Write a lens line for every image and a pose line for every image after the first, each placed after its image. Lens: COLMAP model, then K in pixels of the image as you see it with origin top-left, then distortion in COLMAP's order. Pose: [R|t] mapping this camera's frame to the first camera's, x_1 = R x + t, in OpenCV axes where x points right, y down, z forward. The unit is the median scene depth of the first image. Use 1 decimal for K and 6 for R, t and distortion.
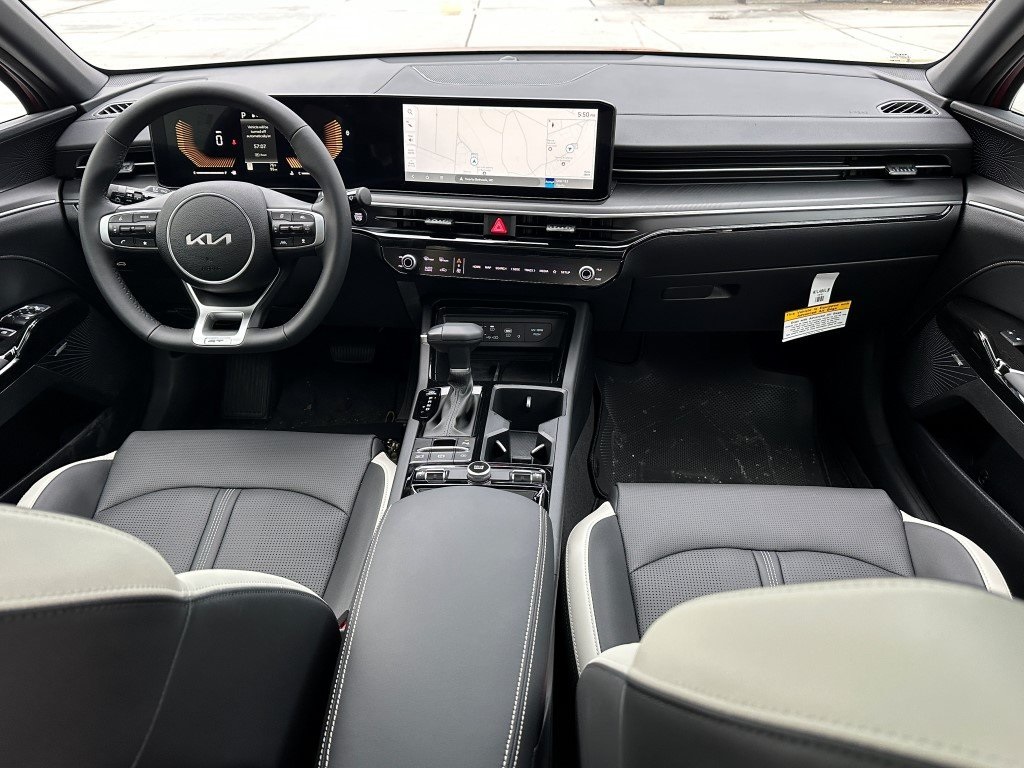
lens RADIAL K [[771.0, 0, 516.8], [0, 771.0, 389.4], [0, 0, 1]] dist [0.063231, -0.032412]
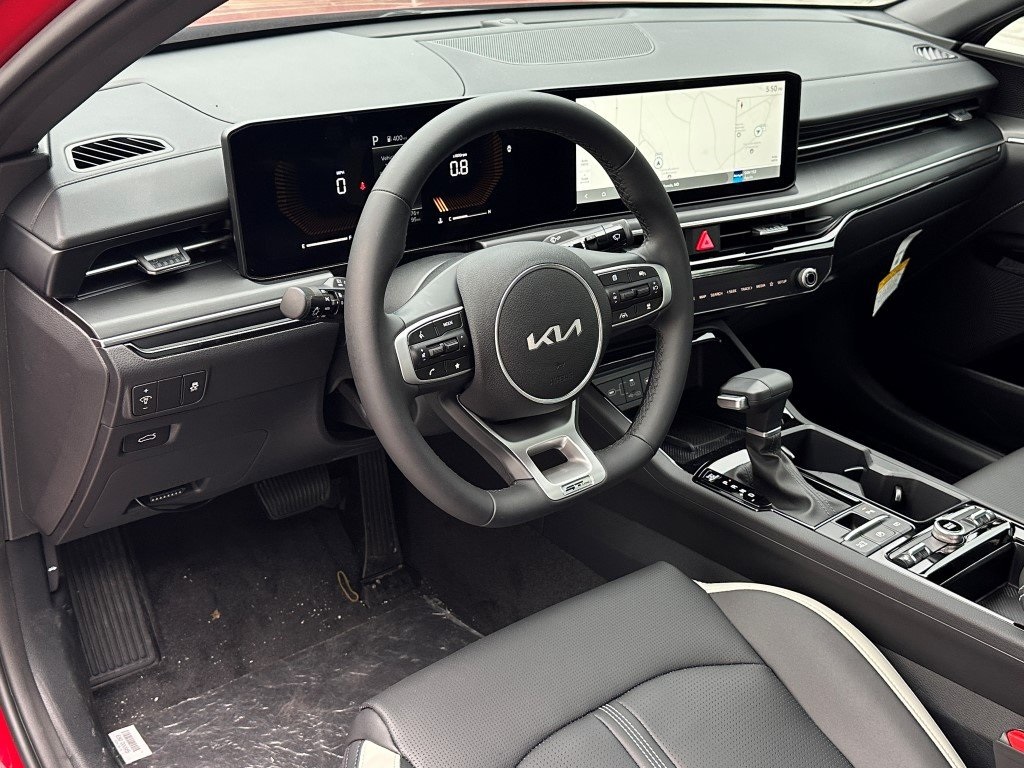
lens RADIAL K [[1129.0, 0, 516.6], [0, 1129.0, 389.8], [0, 0, 1]] dist [0.101569, 0.000000]
pose [[0.737727, -0.252402, 0.626141, -0.896822], [0.281582, 0.957993, 0.054411, -0.184595], [-0.613572, 0.136170, 0.777809, 0.267252]]
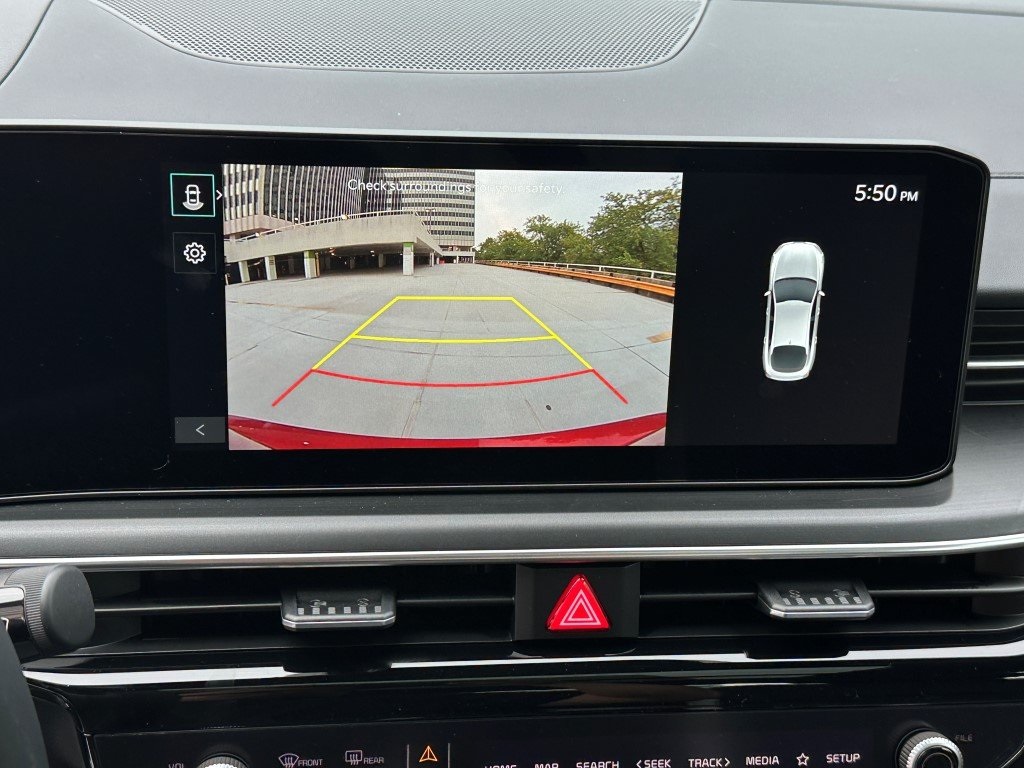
lens RADIAL K [[1401.6, 0, 516.2], [0, 1401.6, 389.0], [0, 0, 1]] dist [0.096698, 0.000000]
pose [[0.947550, -0.074069, 0.310907, -0.184698], [0.106488, 0.990358, -0.088603, -0.244575], [-0.301347, 0.117063, 0.946301, 0.552580]]
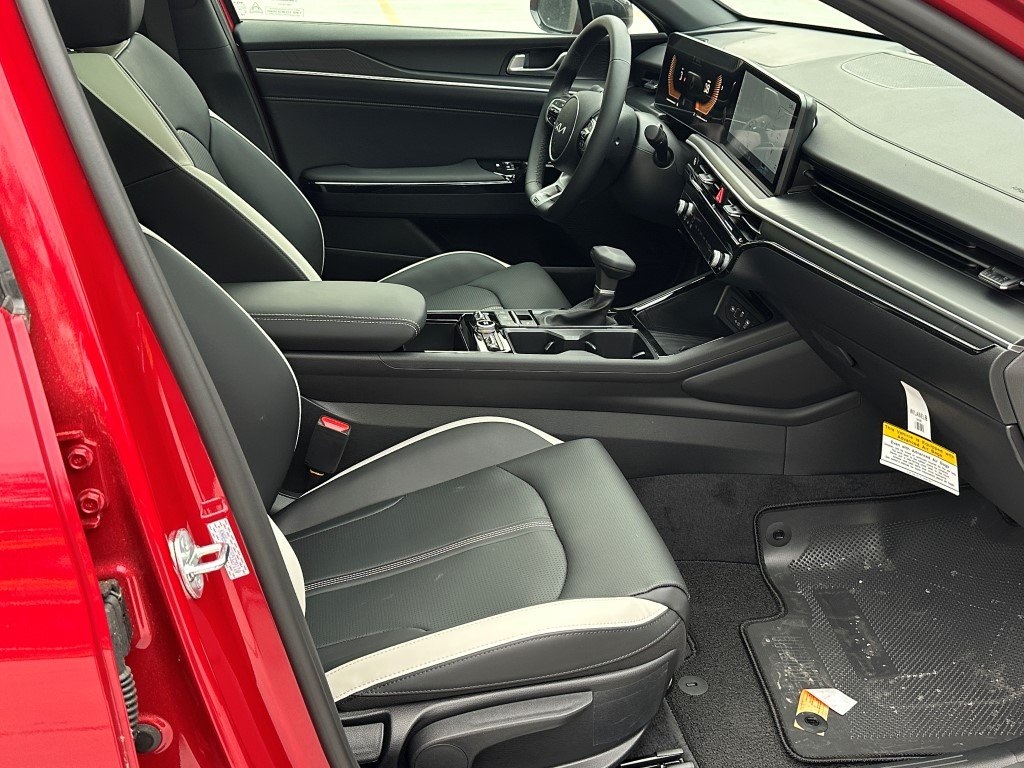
lens RADIAL K [[1085.5, 0, 510.0], [0, 1085.5, 389.6], [0, 0, 1]] dist [0.109714, 0.000000]
pose [[0.242271, 0.422018, -0.873617, 1.261599], [-0.507136, 0.822721, 0.256793, -0.230742], [0.827114, 0.380829, 0.413342, 0.283389]]
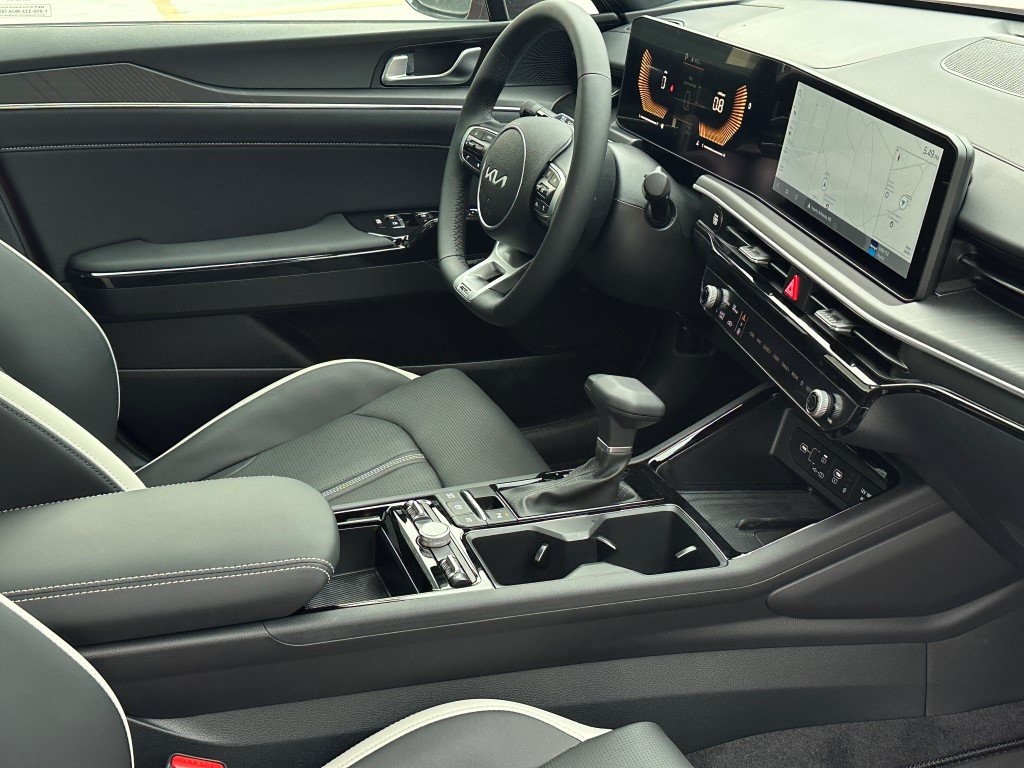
lens RADIAL K [[1331.8, 0, 517.4], [0, 1331.8, 380.3], [0, 0, 1]] dist [0.129715, 0.000000]
pose [[0.406414, 0.376288, -0.832607, 0.815370], [-0.458506, 0.872206, 0.170377, -0.228570], [0.790316, 0.312512, 0.527007, 0.279313]]
